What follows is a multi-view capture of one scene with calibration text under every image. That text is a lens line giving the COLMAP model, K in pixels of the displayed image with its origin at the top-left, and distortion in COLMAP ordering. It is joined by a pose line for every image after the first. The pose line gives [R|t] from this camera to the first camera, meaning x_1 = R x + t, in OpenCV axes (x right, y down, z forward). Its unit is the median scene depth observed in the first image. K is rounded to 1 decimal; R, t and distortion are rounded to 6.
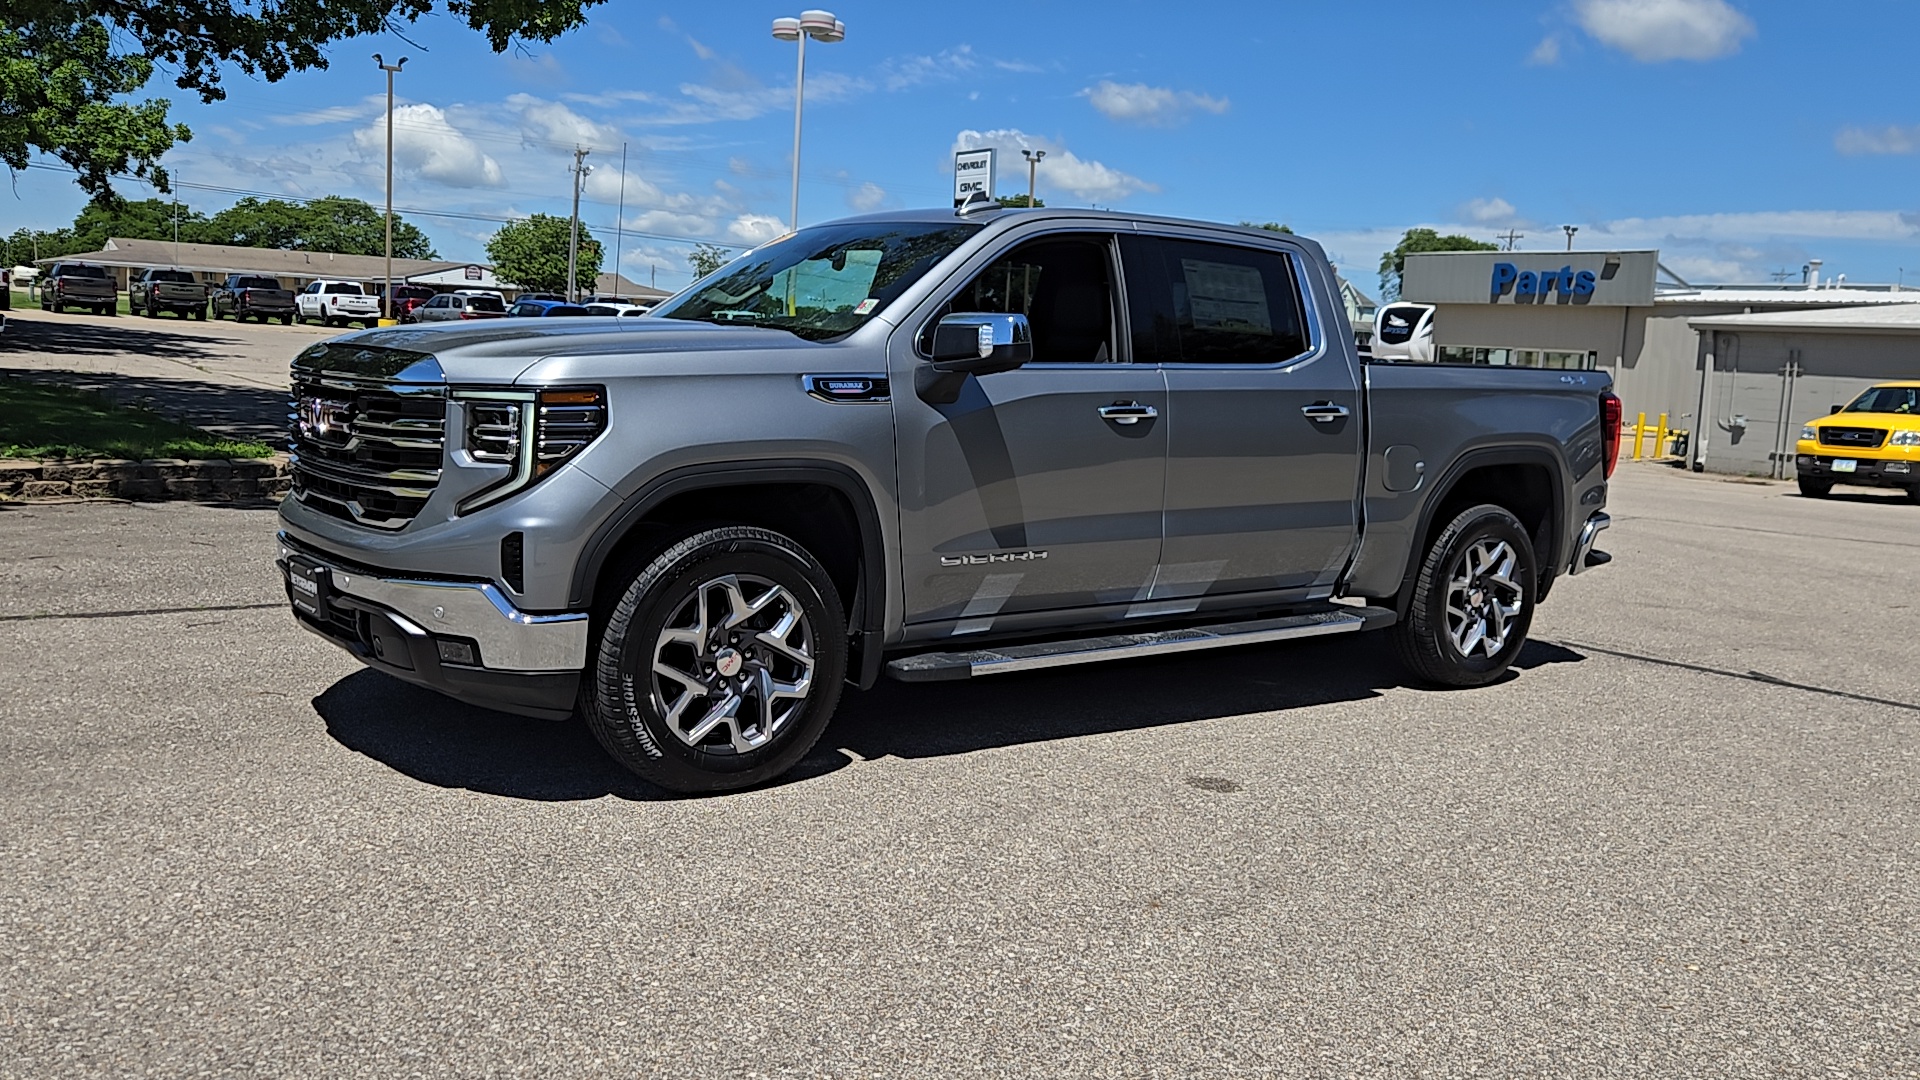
lens RADIAL K [[1599.2, 0, 941.0], [0, 1599.2, 533.7], [0, 0, 1]] dist [0.023748, -0.034521]
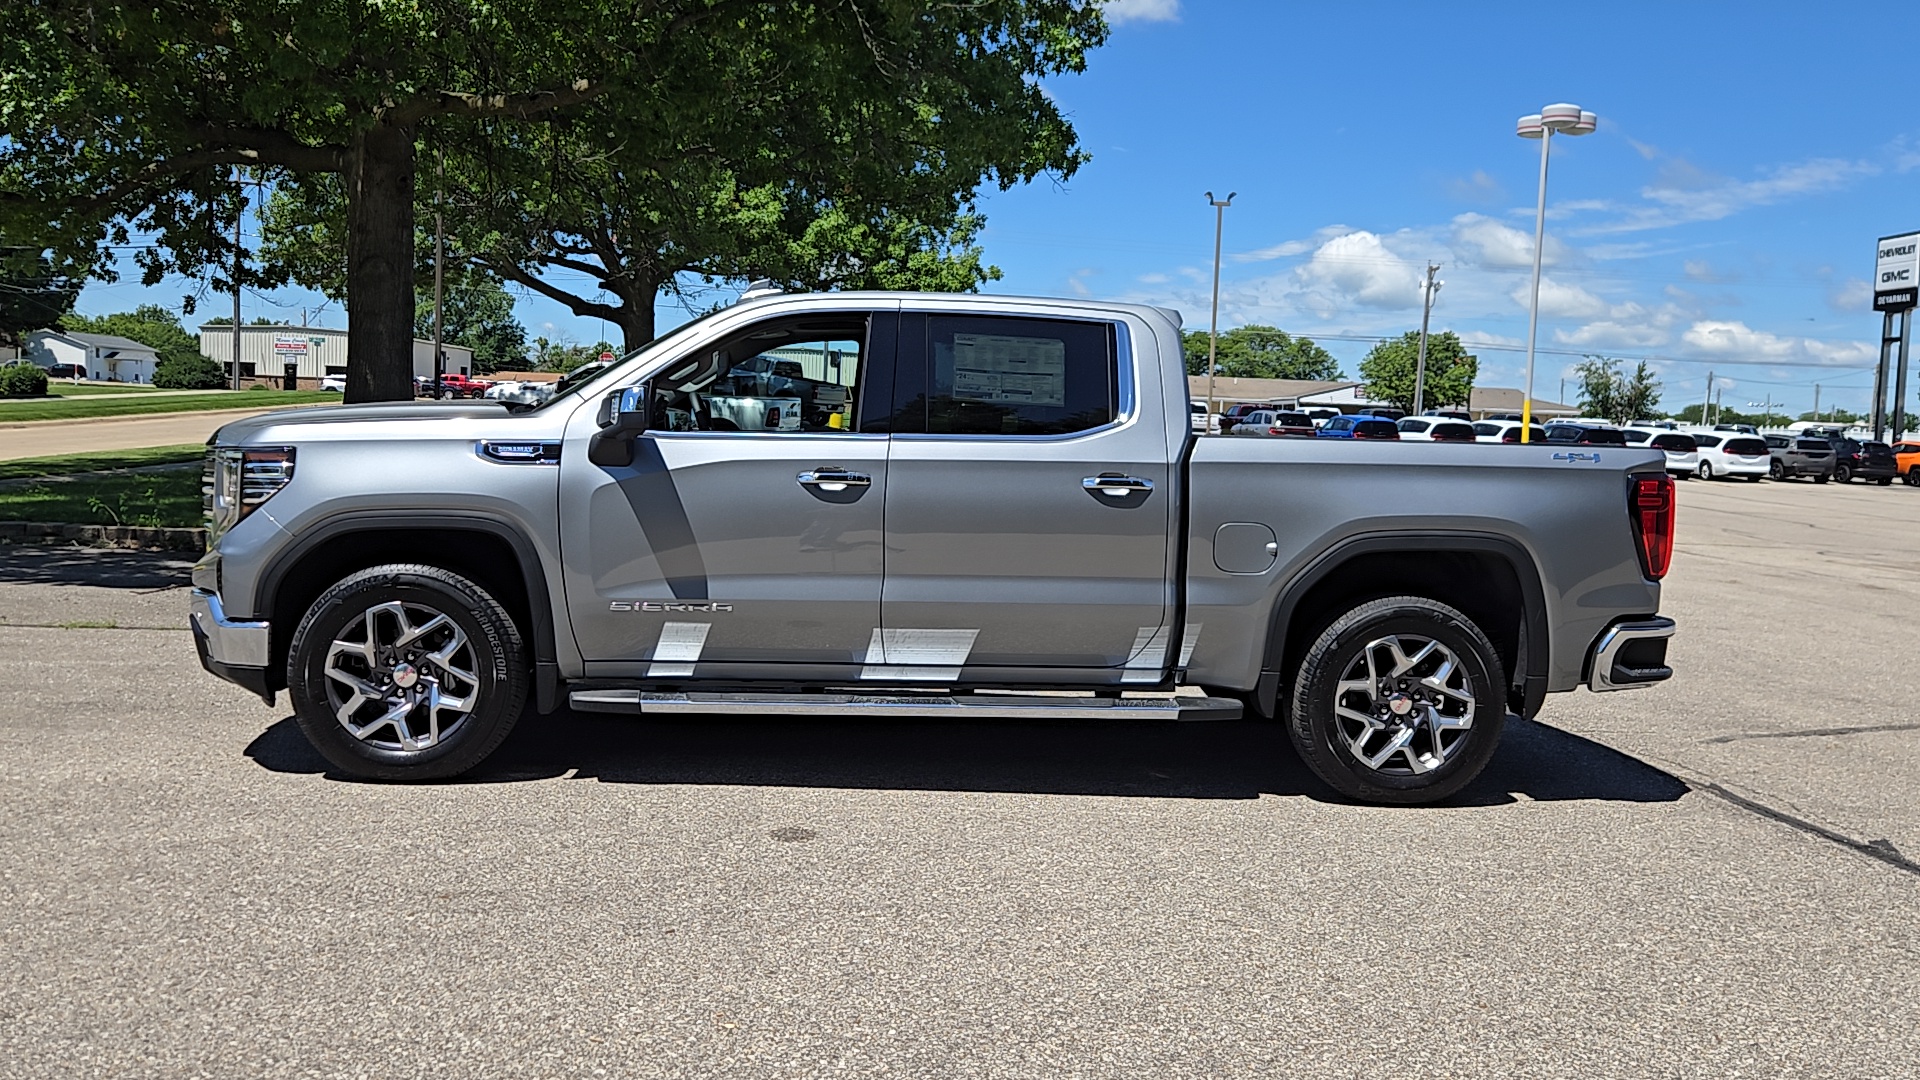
lens RADIAL K [[1599.2, 0, 946.3], [0, 1599.2, 539.7], [0, 0, 1]] dist [0.023748, -0.034521]
pose [[0.843748, 0.021671, -0.536302, 0.633551], [-0.059191, 0.996847, -0.052841, 0.012639], [0.533466, 0.076329, 0.842370, 0.135321]]
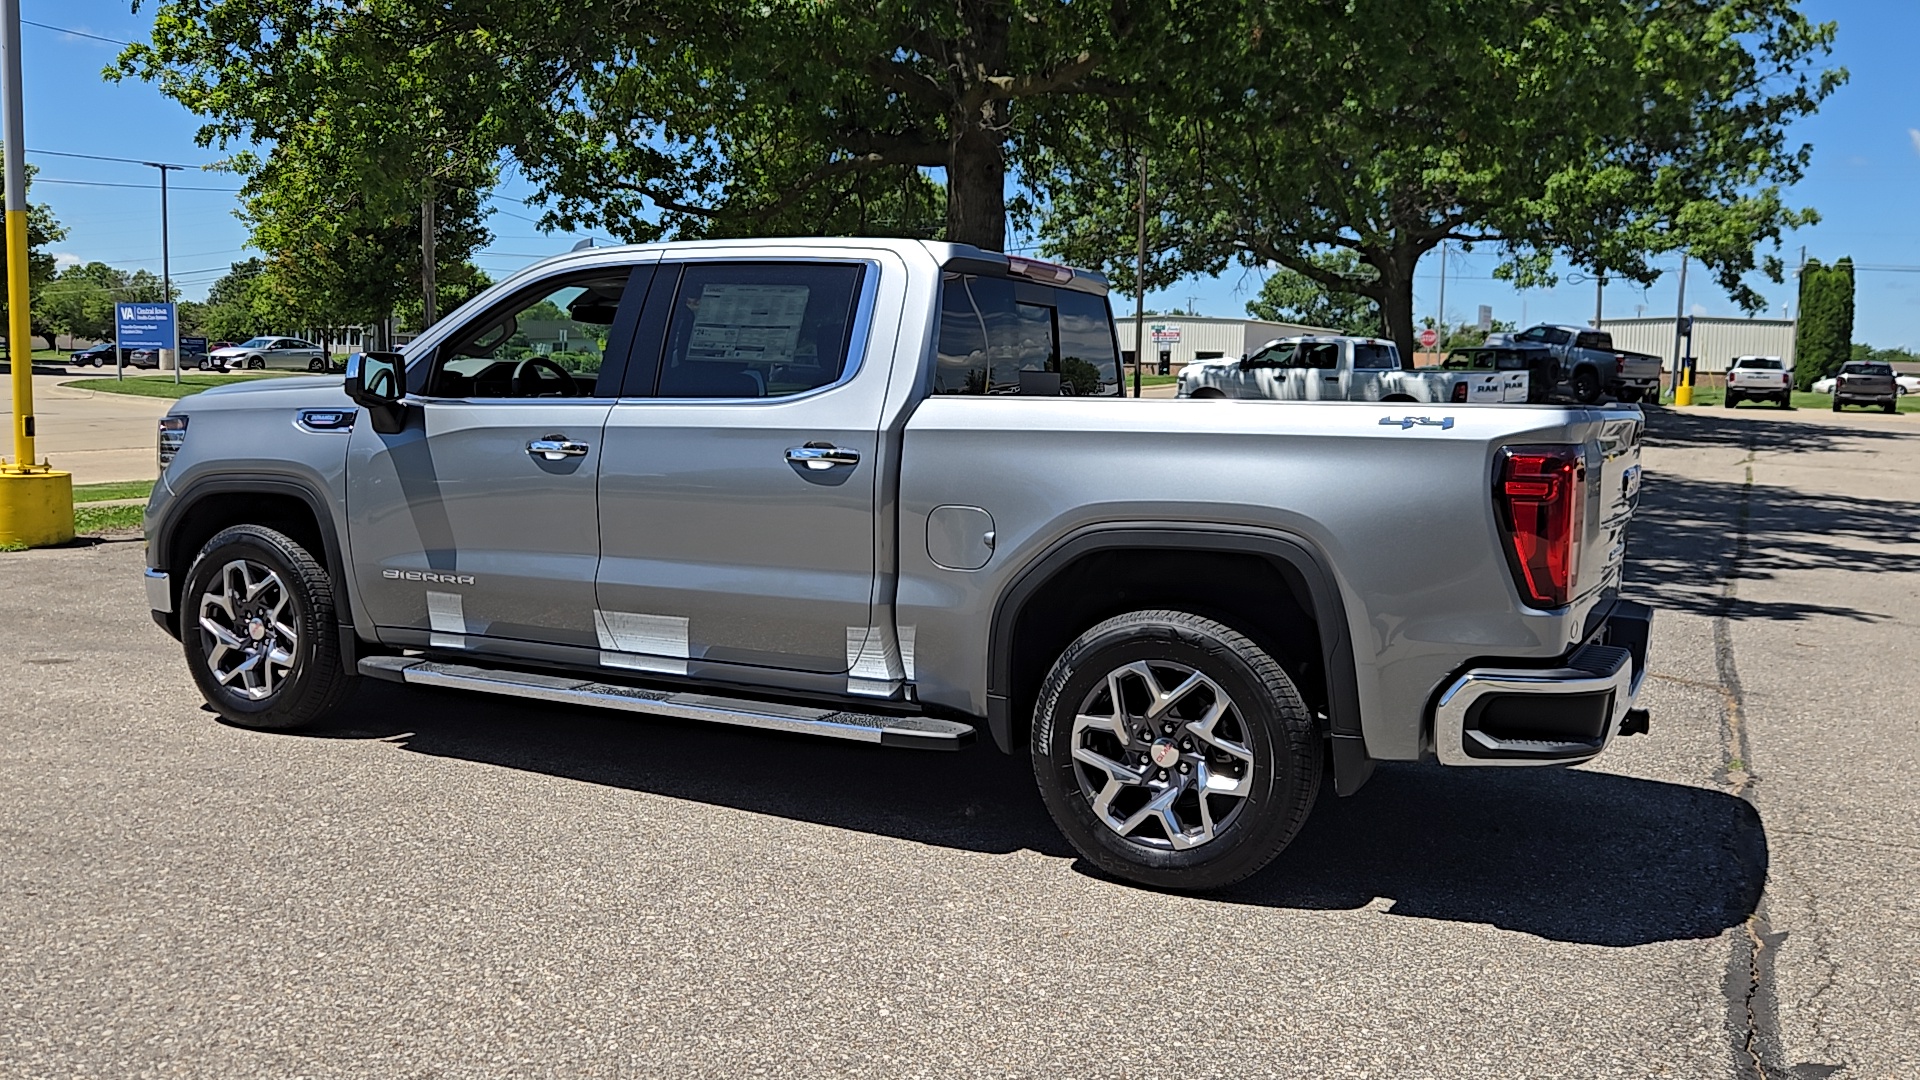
lens RADIAL K [[1599.2, 0, 954.7], [0, 1599.2, 536.9], [0, 0, 1]] dist [0.023748, -0.034521]
pose [[0.440078, 0.050137, -0.896559, 0.939095], [-0.106952, 0.994259, 0.003103, -0.043214], [0.891567, 0.094524, 0.442914, 0.672977]]
